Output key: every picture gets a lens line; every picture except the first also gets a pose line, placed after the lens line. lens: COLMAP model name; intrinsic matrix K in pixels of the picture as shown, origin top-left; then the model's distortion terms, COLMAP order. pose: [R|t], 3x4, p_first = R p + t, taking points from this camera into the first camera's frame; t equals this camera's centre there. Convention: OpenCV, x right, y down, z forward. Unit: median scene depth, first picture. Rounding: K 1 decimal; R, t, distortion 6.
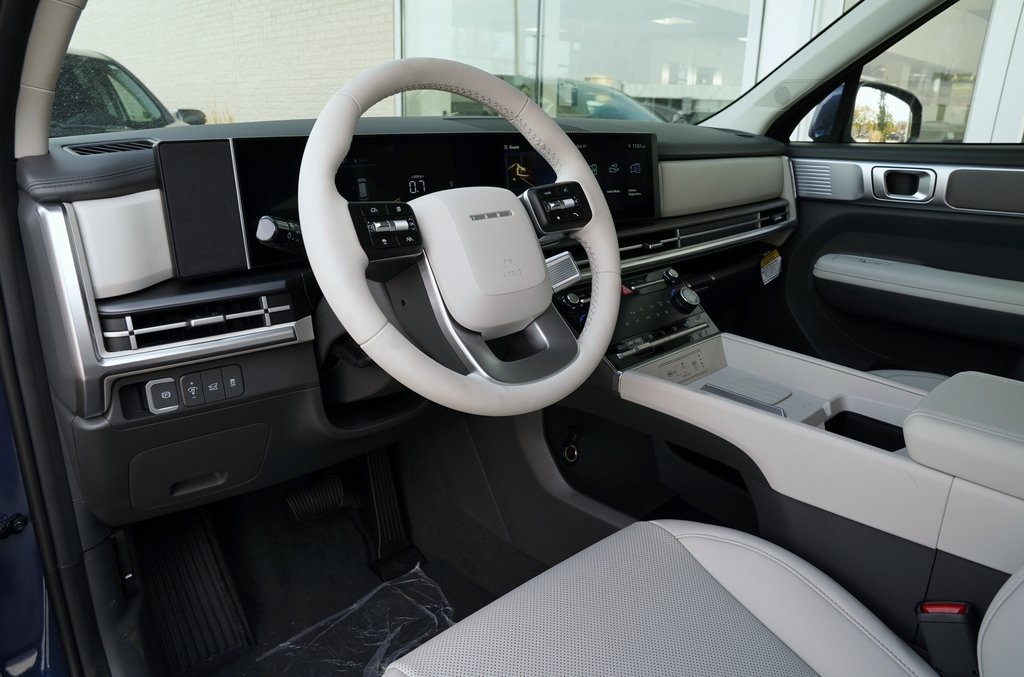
lens RADIAL K [[714.3, 0, 510.4], [0, 714.3, 339.8], [0, 0, 1]] dist [-0.126404, 0.084509]
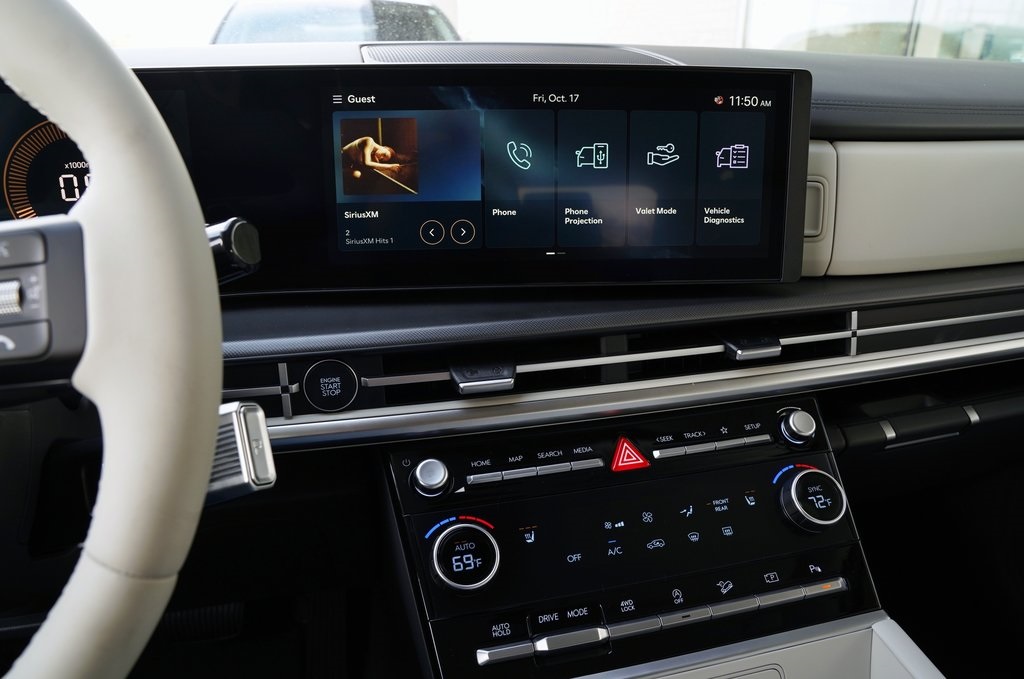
lens RADIAL K [[714.3, 0, 513.0], [0, 714.3, 339.0], [0, 0, 1]] dist [-0.126404, 0.084509]
pose [[0.868584, 0.170805, -0.465174, 0.272054], [-0.143675, 0.985200, 0.093476, -0.159813], [0.474256, -0.014358, 0.880270, 0.586633]]
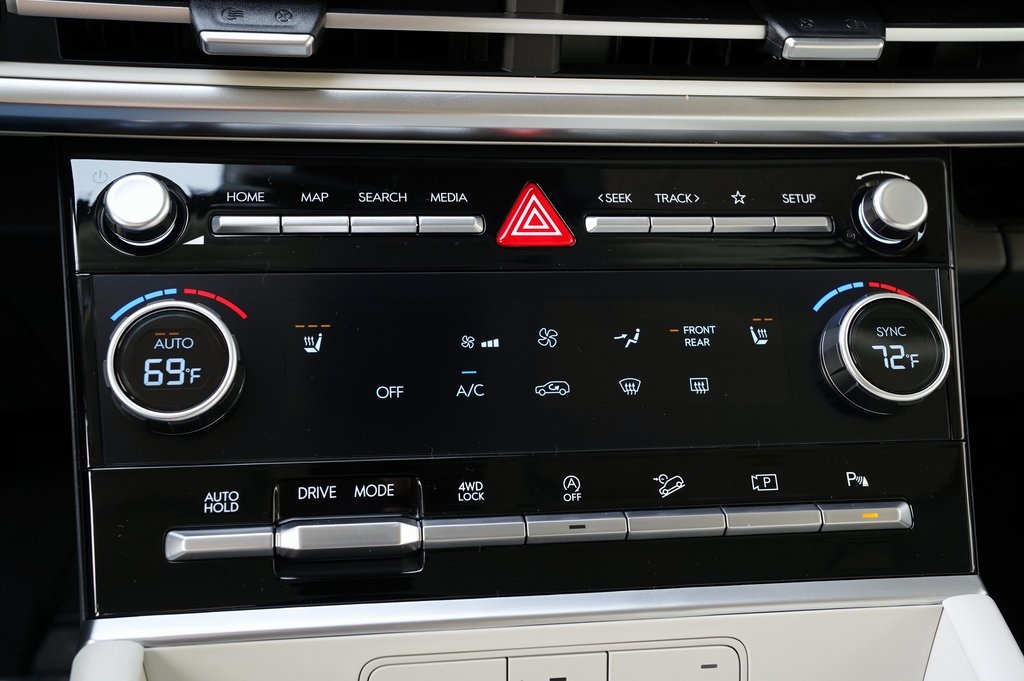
lens RADIAL K [[1157.7, 0, 515.6], [0, 1157.7, 342.4], [0, 0, 1]] dist [0.033553, 0.000000]
pose [[0.810199, 0.381240, -0.445235, 0.314002], [-0.246037, 0.910621, 0.332018, -0.146029], [0.532019, -0.159456, 0.831583, 0.674875]]
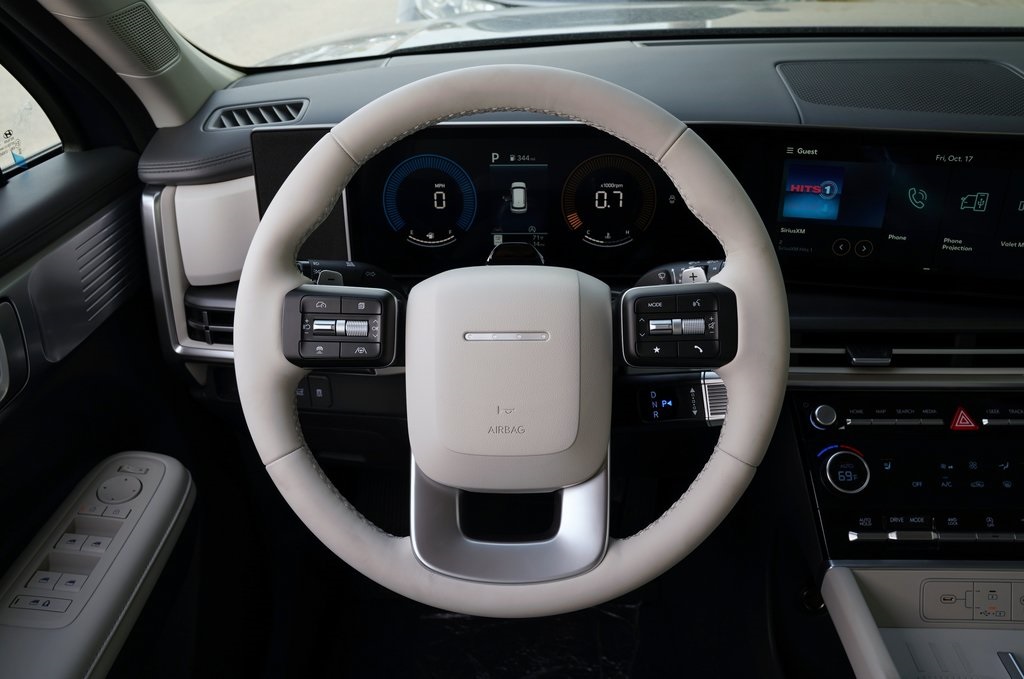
lens RADIAL K [[812.3, 0, 513.0], [0, 812.3, 340.5], [0, 0, 1]] dist [-0.086478, 0.093284]
pose [[0.698181, 0.344169, -0.627767, 0.279213], [-0.194063, 0.935017, 0.296786, -0.242661], [0.689118, -0.085383, 0.719602, 0.279002]]
